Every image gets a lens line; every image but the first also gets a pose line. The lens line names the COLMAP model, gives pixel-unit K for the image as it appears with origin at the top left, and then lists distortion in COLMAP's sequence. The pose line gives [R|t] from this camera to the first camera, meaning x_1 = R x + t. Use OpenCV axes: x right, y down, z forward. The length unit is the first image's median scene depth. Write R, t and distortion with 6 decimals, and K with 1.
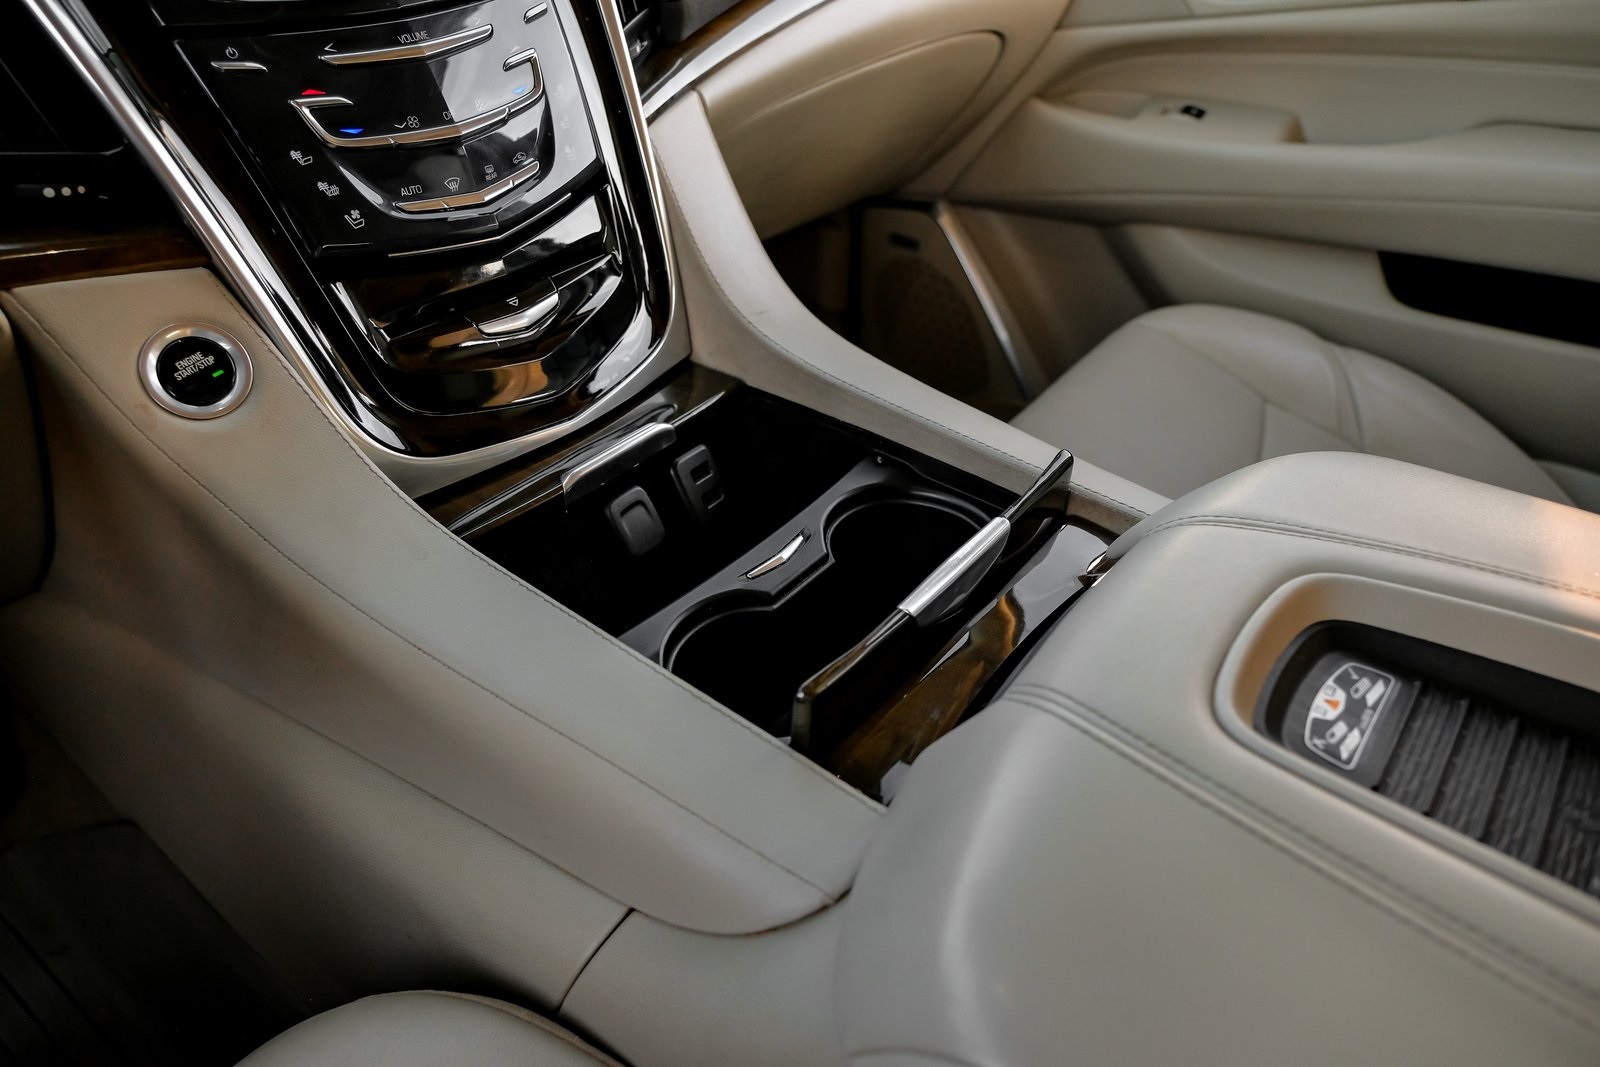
lens RADIAL K [[1089.0, 0, 838.1], [0, 1089.0, 538.8], [0, 0, 1]] dist [-0.008109, -0.001783]
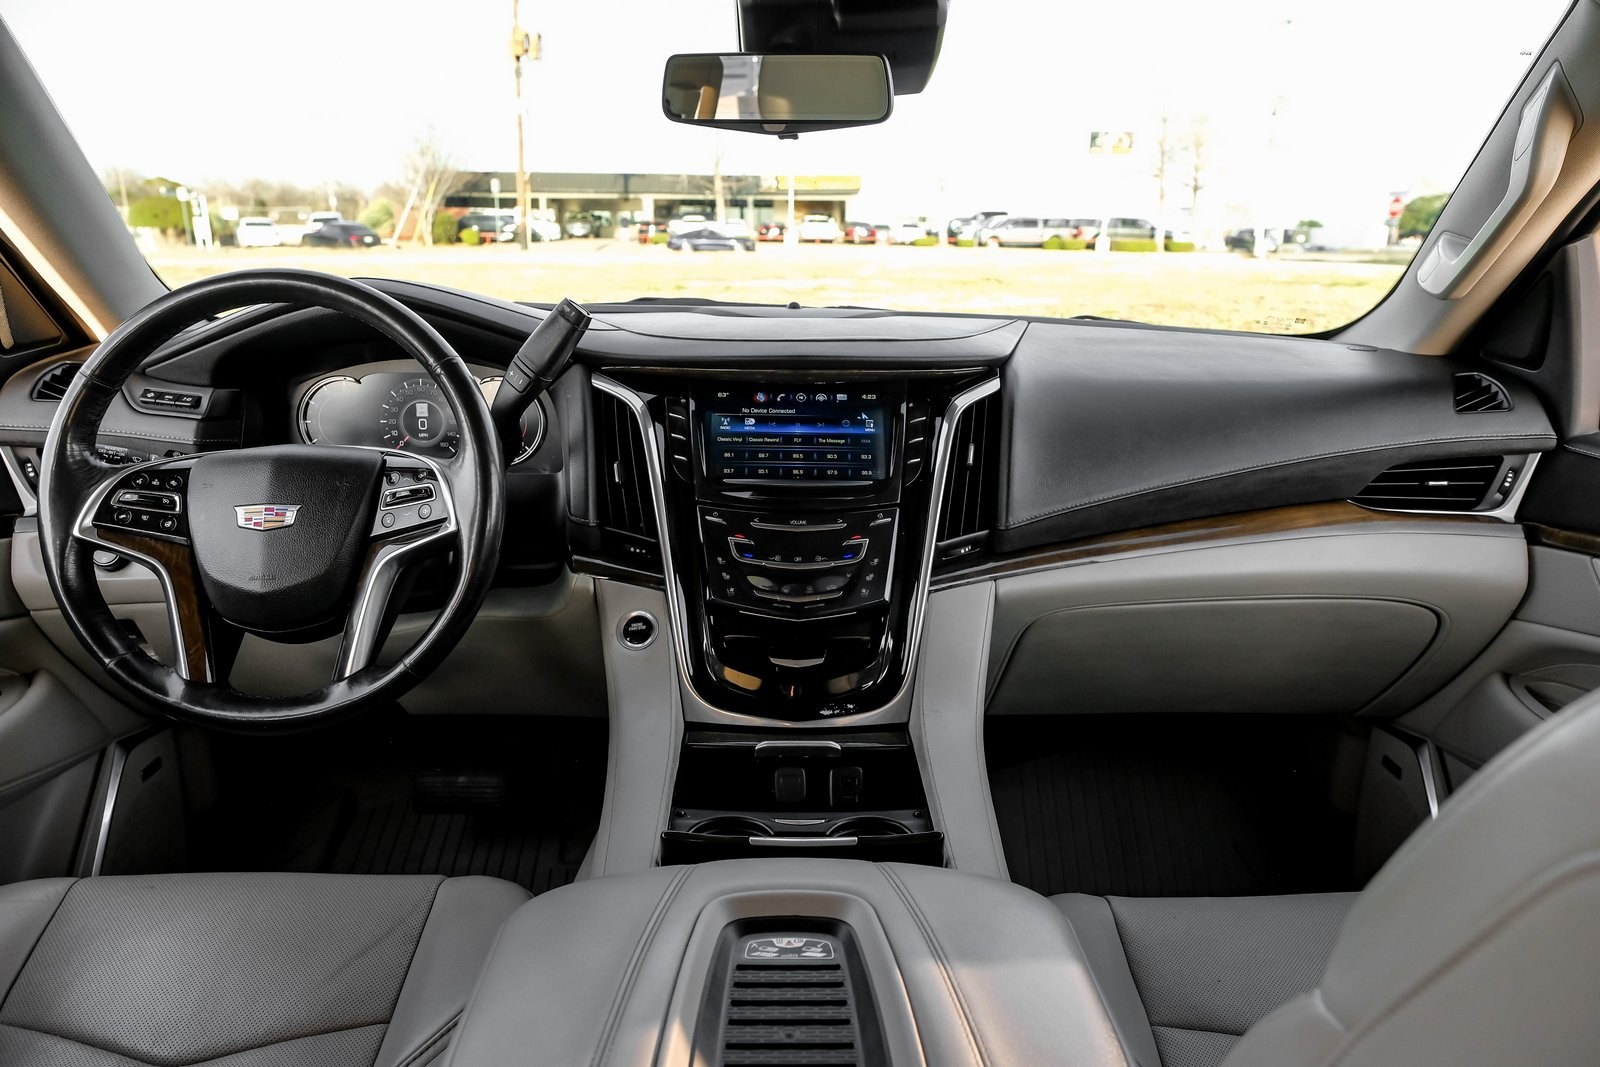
lens RADIAL K [[1089.0, 0, 793.9], [0, 1089.0, 527.3], [0, 0, 1]] dist [-0.008109, -0.001783]
pose [[0.616027, 0.197995, -0.762436, 1.153960], [-0.465855, 0.872066, -0.149933, -0.127157], [0.635209, 0.447547, 0.629453, -0.312537]]
